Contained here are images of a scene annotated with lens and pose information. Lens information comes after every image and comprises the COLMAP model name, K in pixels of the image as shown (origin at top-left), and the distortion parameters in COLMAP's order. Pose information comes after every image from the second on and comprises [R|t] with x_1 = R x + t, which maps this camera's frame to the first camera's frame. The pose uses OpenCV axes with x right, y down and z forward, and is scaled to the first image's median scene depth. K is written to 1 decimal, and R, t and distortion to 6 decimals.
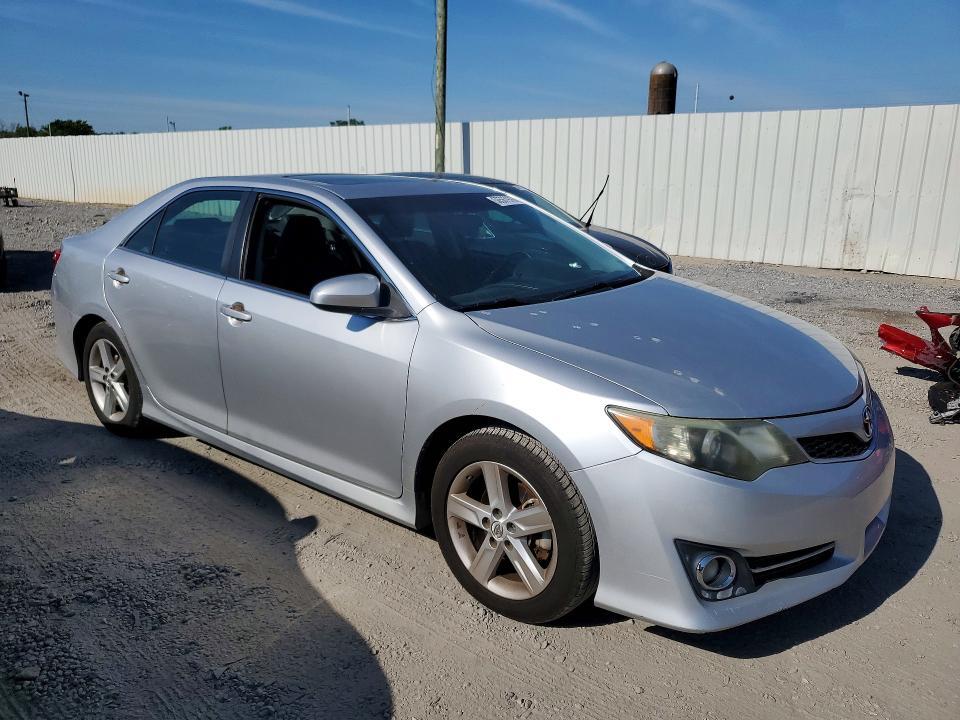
lens RADIAL K [[695.5, 0, 480.0], [0, 695.5, 360.0], [0, 0, 1]] dist [-0.032681, -0.000265]
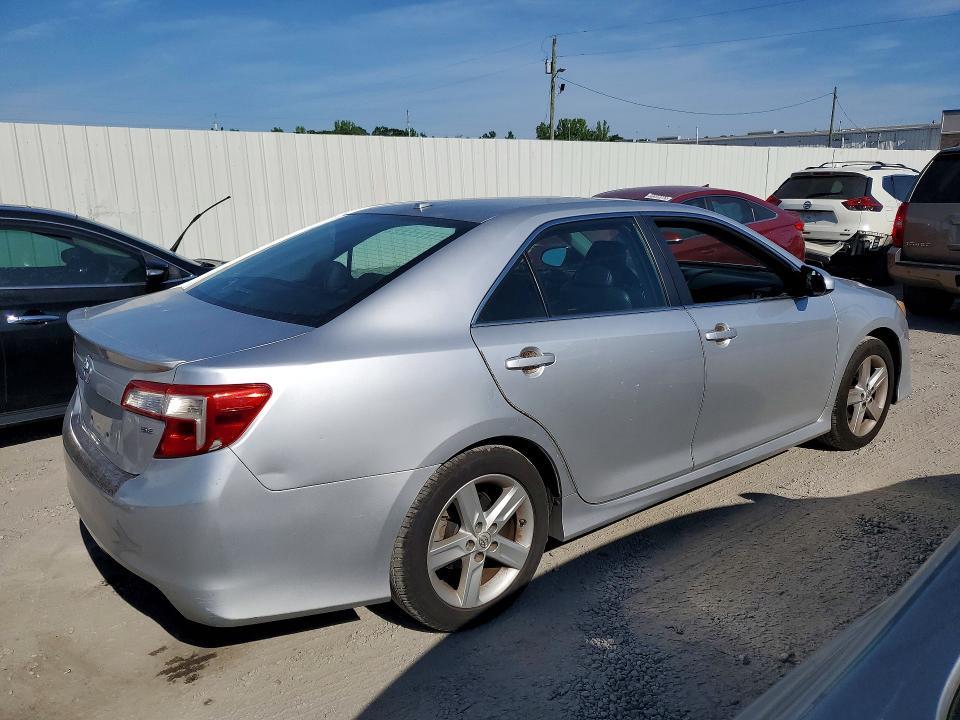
lens RADIAL K [[698.0, 0, 480.0], [0, 698.0, 360.0], [0, 0, 1]] dist [0.002552, 0.001621]
pose [[0.283867, -0.253248, 0.924816, -1.196268], [0.276633, 0.945111, 0.173895, -0.257405], [-0.918092, 0.206471, 0.338343, 0.855080]]
